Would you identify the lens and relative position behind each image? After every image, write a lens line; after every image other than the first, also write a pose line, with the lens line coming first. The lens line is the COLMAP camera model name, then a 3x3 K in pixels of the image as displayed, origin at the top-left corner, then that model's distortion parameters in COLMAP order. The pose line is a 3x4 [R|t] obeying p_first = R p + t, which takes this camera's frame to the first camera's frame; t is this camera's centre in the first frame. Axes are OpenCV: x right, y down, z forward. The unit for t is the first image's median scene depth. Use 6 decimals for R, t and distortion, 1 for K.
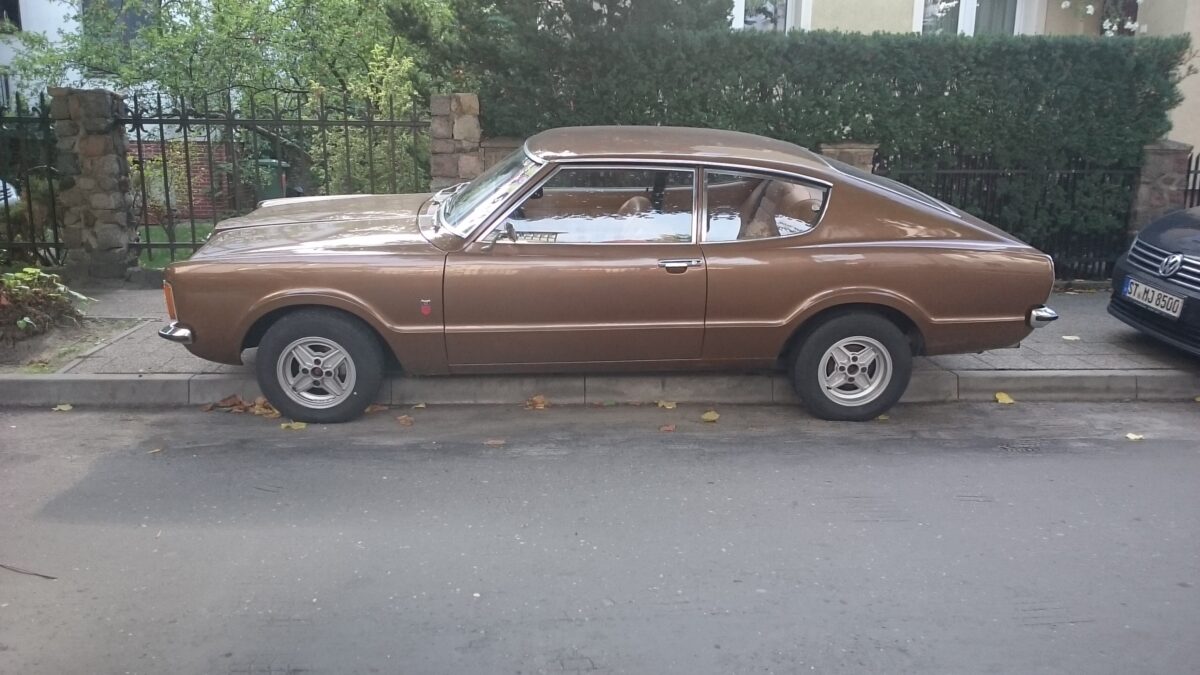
lens RADIAL K [[943.6, 0, 600.4], [0, 943.6, 337.0], [0, 0, 1]] dist [0.017521, -0.019475]
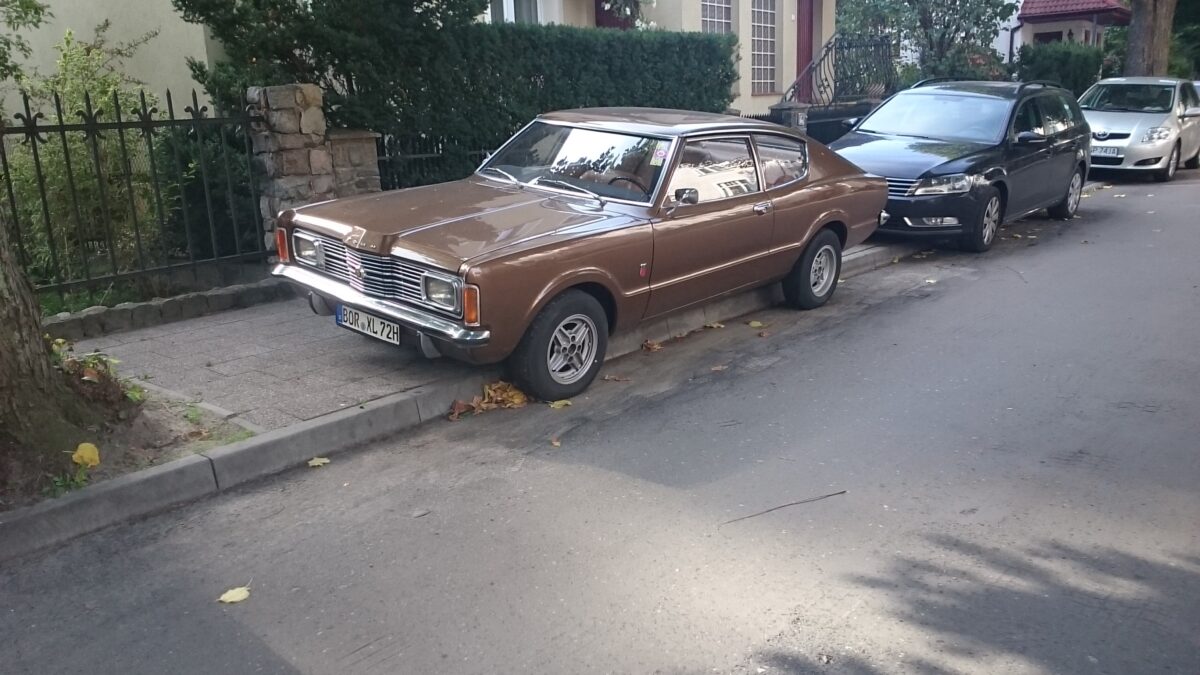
lens RADIAL K [[943.6, 0, 601.6], [0, 943.6, 337.7], [0, 0, 1]] dist [0.017521, -0.019475]
pose [[0.696197, -0.205048, 0.687943, -0.984270], [0.194908, 0.976330, 0.093757, -0.065876], [-0.690884, 0.068812, 0.719683, 0.213063]]
